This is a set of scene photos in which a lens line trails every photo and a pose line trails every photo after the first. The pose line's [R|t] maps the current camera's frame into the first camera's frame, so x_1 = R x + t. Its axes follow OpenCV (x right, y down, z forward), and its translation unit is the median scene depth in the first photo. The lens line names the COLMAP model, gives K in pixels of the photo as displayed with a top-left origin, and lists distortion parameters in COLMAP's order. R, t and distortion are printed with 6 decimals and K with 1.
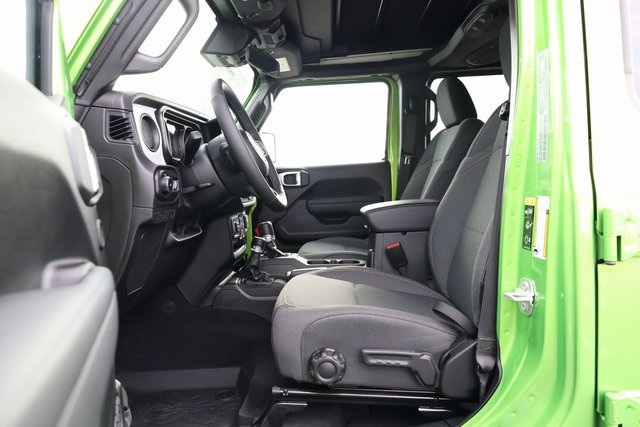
lens RADIAL K [[428.9, 0, 319.0], [0, 428.9, 203.2], [0, 0, 1]] dist [-0.005323, -0.000780]
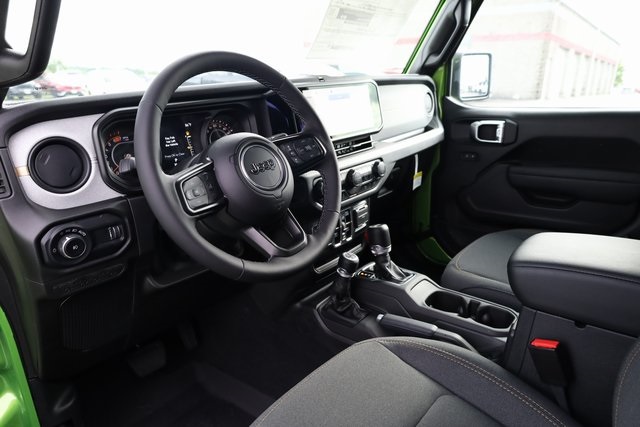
lens RADIAL K [[428.9, 0, 319.0], [0, 428.9, 203.2], [0, 0, 1]] dist [-0.005323, -0.000780]
pose [[0.786640, 0.176614, -0.591612, 0.201635], [-0.017854, 0.964320, 0.264138, -0.170303], [0.617154, -0.197219, 0.761726, 0.419949]]
